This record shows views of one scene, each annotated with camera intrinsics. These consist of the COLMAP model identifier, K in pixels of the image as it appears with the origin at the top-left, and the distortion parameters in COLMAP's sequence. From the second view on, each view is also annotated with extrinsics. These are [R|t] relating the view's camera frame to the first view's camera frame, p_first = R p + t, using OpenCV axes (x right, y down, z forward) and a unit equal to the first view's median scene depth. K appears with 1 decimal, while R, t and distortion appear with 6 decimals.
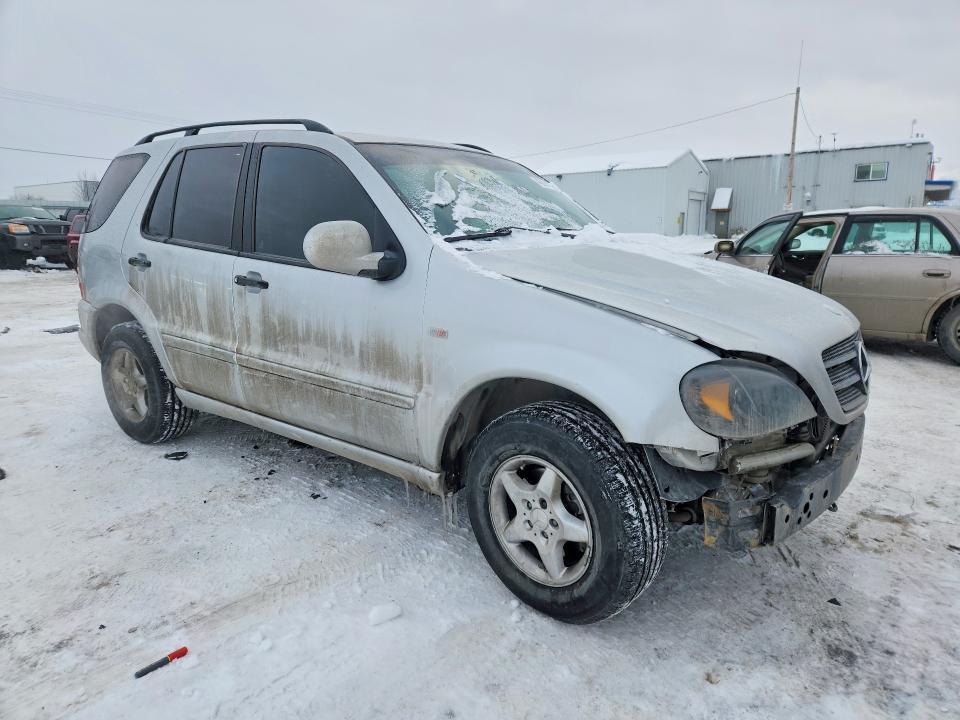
lens RADIAL K [[667.3, 0, 493.9], [0, 667.3, 361.0], [0, 0, 1]] dist [0.011453, 0.002358]
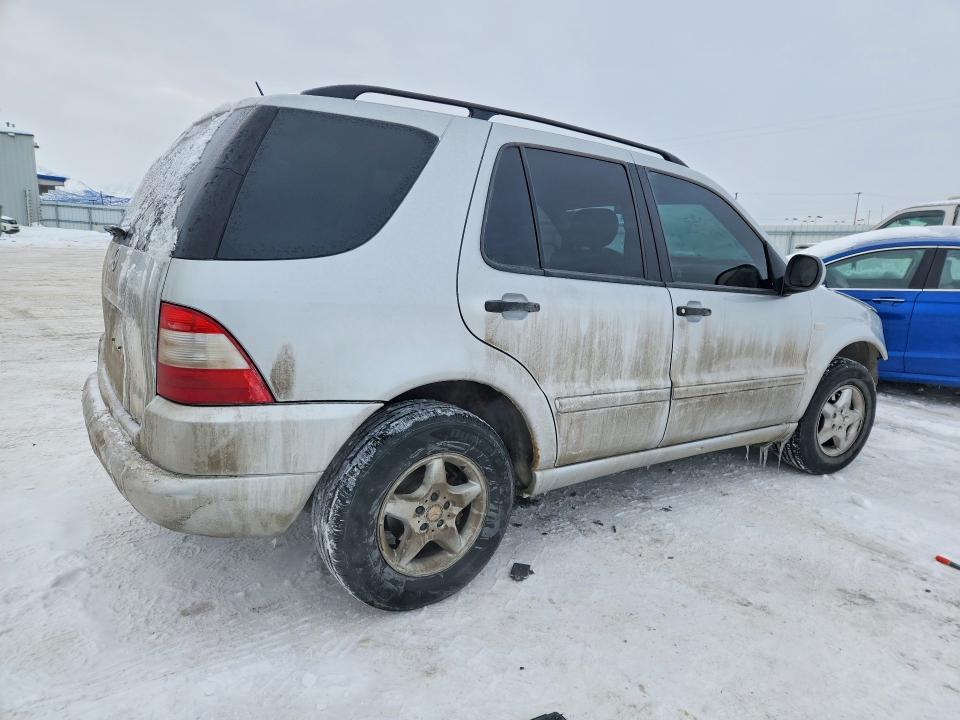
lens RADIAL K [[667.3, 0, 493.9], [0, 667.3, 361.0], [0, 0, 1]] dist [0.011453, 0.002358]
pose [[0.273886, -0.163118, 0.947829, -1.387961], [0.150981, 0.980586, 0.125127, -0.212833], [-0.949838, 0.108833, 0.293196, 0.985182]]
